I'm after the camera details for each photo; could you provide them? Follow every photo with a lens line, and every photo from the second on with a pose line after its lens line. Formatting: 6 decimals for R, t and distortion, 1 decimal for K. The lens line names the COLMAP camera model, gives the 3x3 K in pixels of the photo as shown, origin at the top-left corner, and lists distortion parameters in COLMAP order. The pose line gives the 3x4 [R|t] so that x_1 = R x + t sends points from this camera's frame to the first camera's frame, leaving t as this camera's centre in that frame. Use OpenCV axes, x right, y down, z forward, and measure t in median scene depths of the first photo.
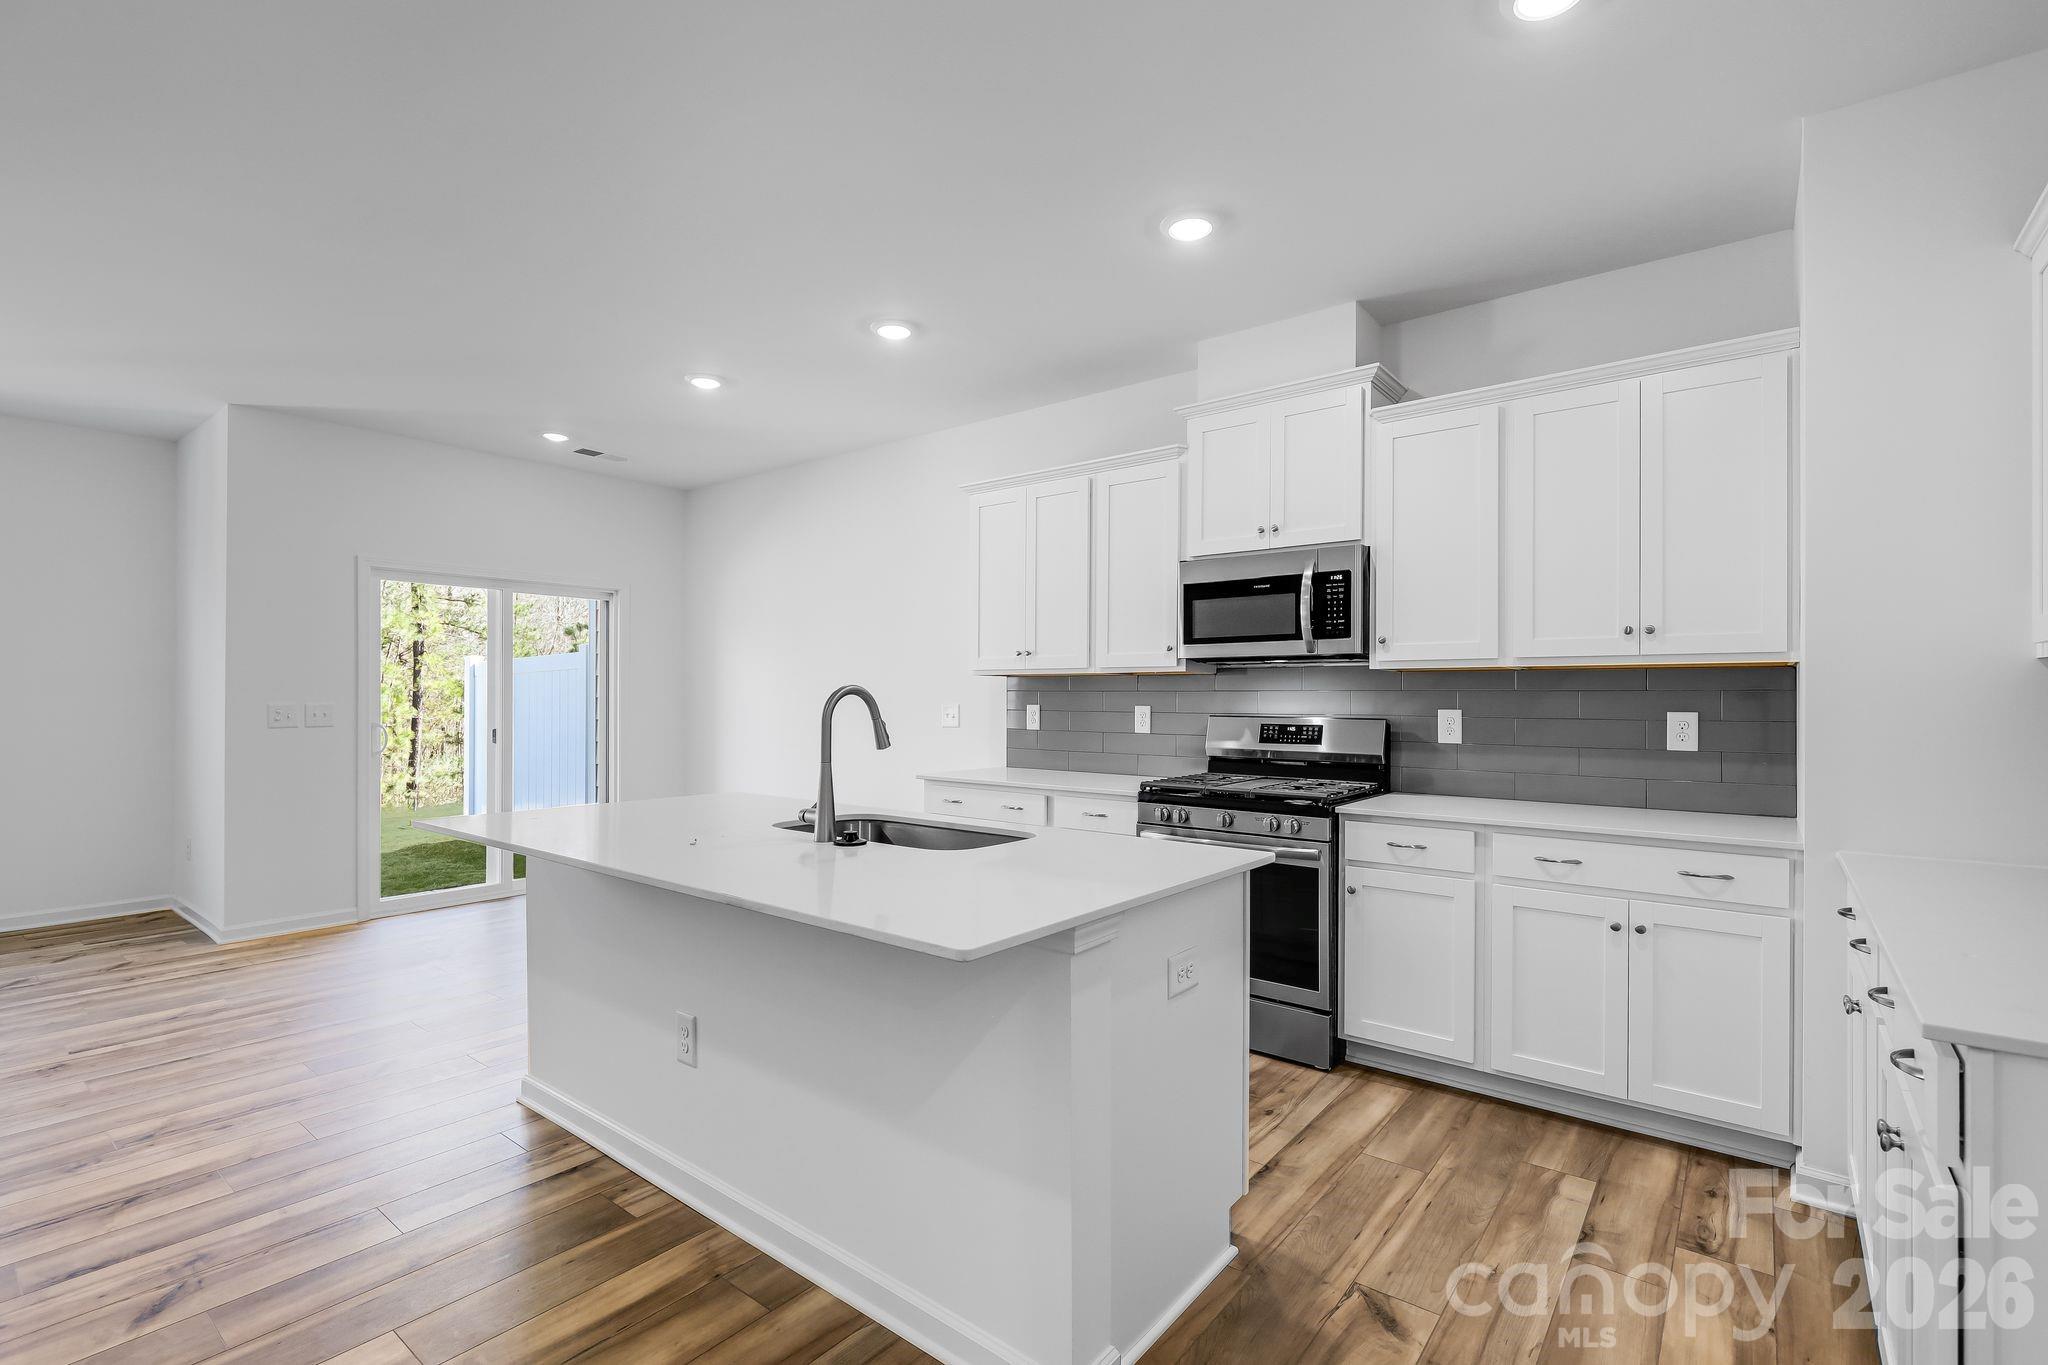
lens RADIAL K [[928.0, 0, 1020.2], [0, 928.0, 688.1], [0, 0, 1]] dist [0.002287, 0.000335]
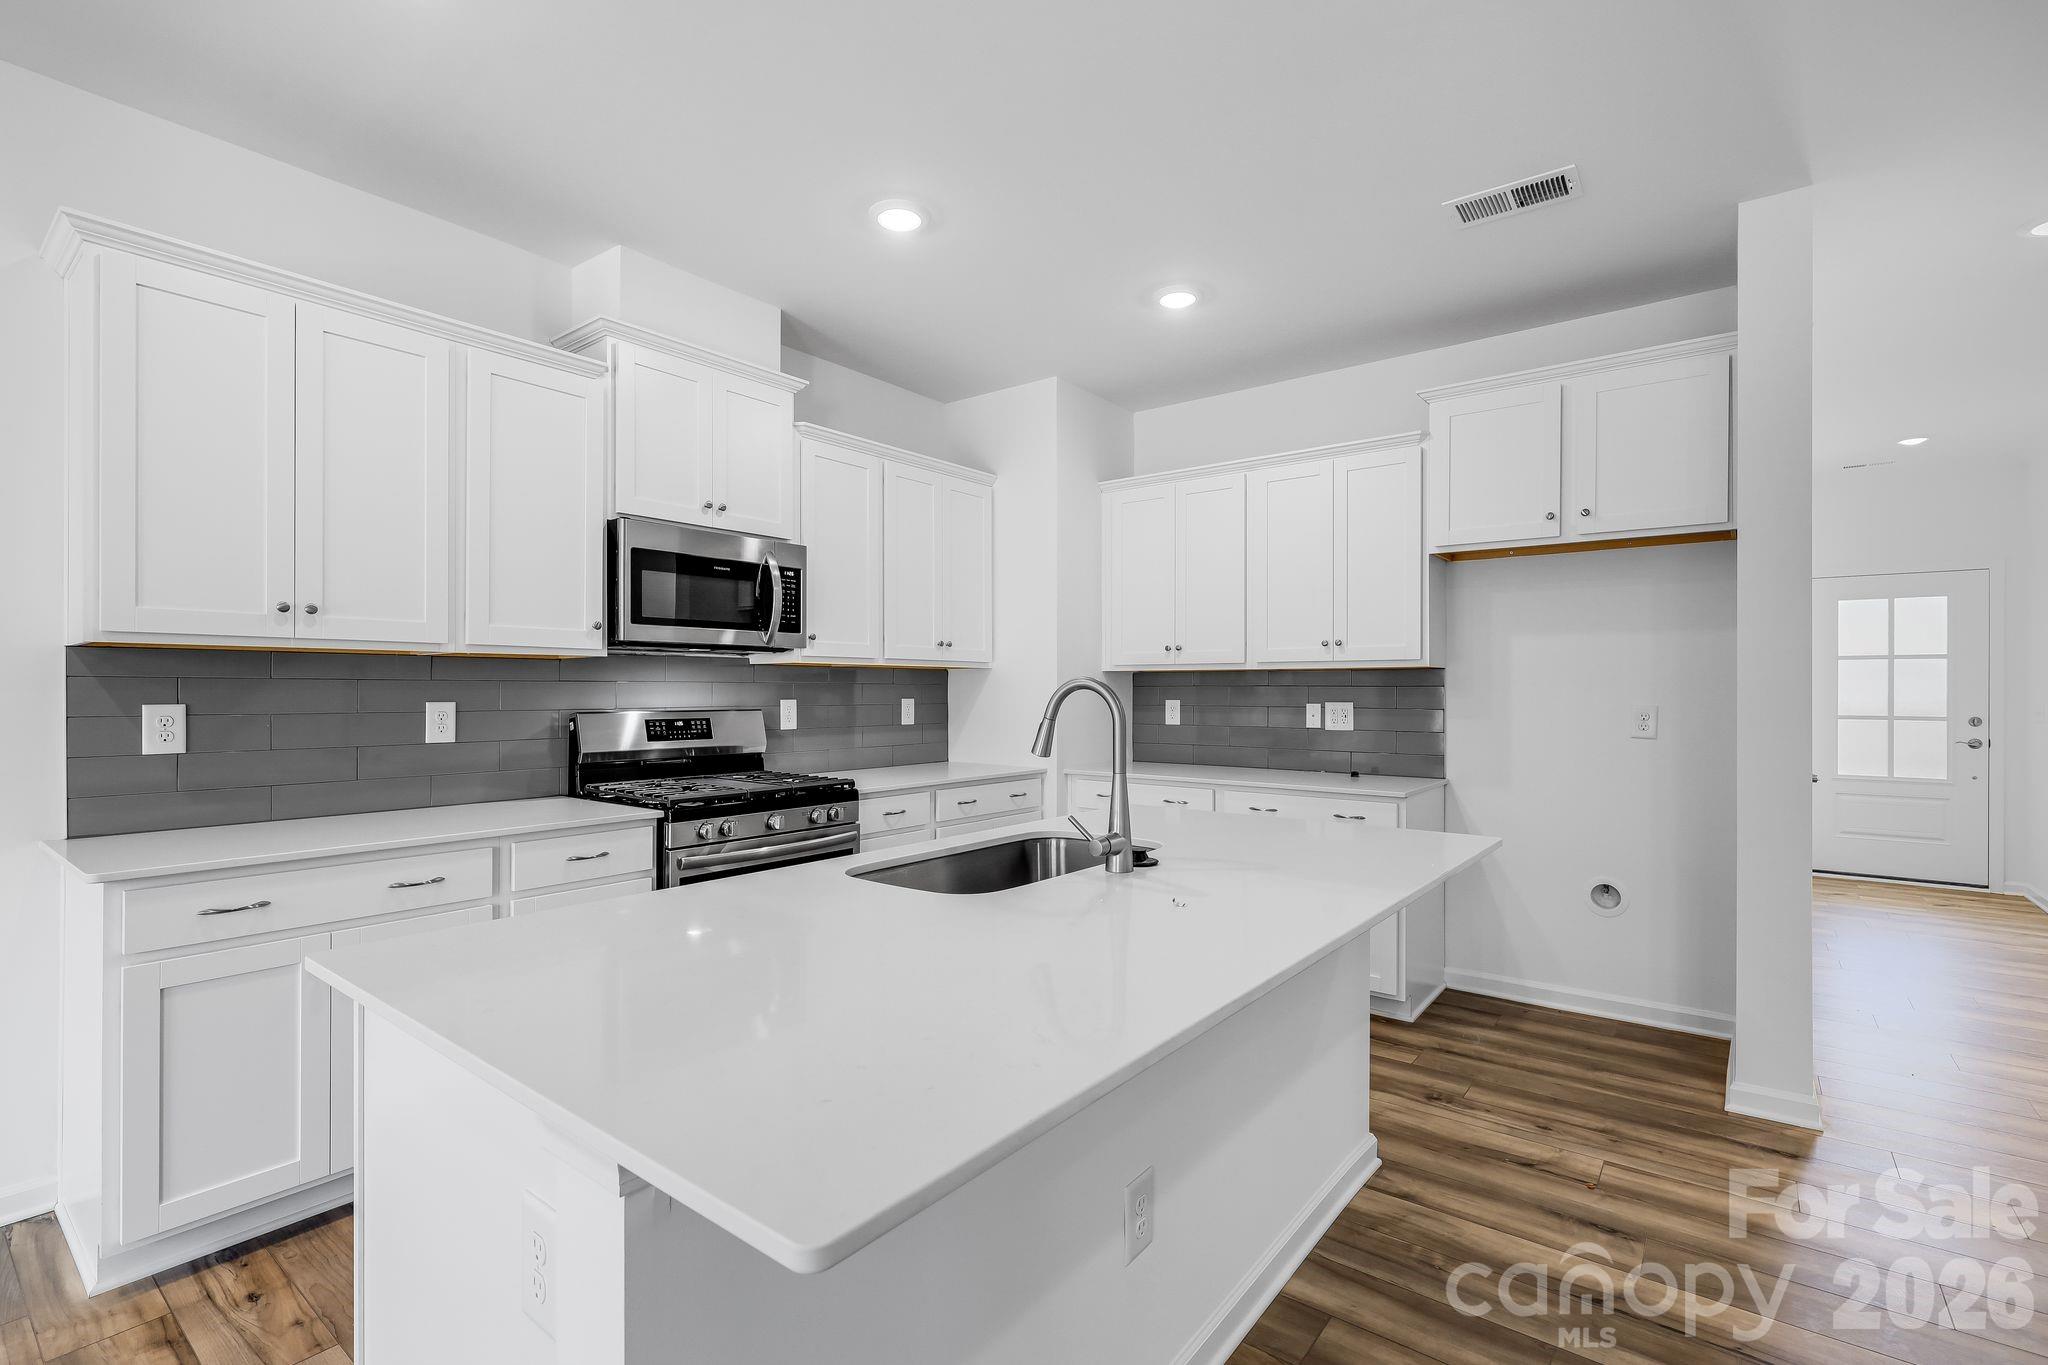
lens RADIAL K [[928.0, 0, 1022.3], [0, 928.0, 687.5], [0, 0, 1]] dist [0.002287, 0.000335]
pose [[-0.014787, 0.000317, 0.999891, -0.645918], [-0.008703, 0.999962, -0.000446, 0.005857], [-0.999853, -0.008709, -0.014784, 0.699397]]
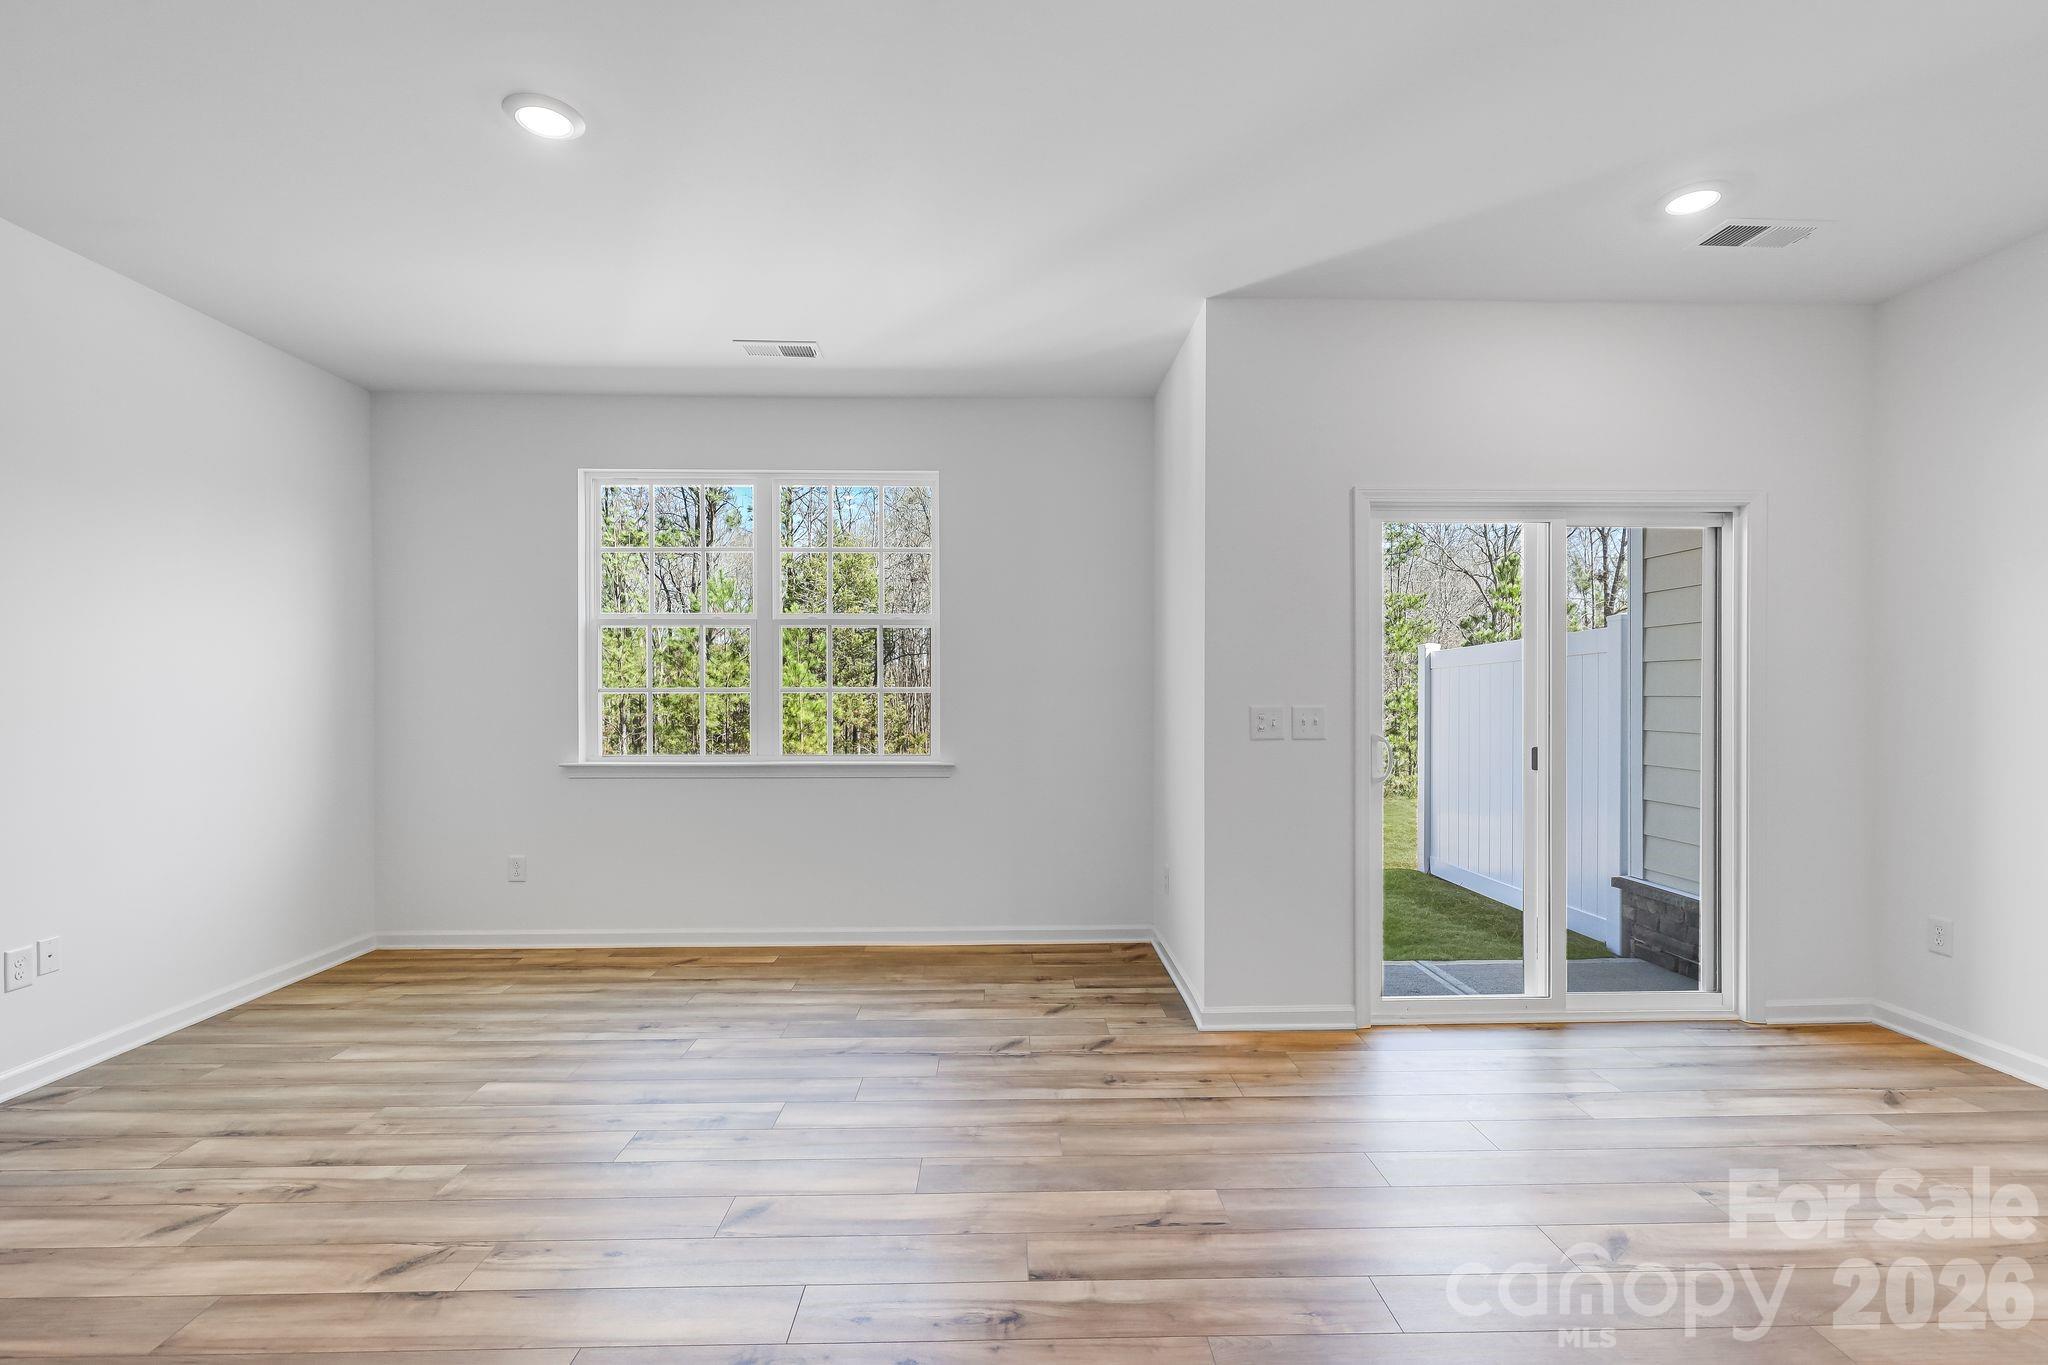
lens RADIAL K [[928.0, 0, 1025.2], [0, 928.0, 684.2], [0, 0, 1]] dist [0.002287, 0.000335]
pose [[0.641528, -0.005614, -0.767079, -0.463023], [0.005041, 0.999982, -0.003102, 0.001873], [0.767083, -0.001877, 0.641545, 0.508988]]
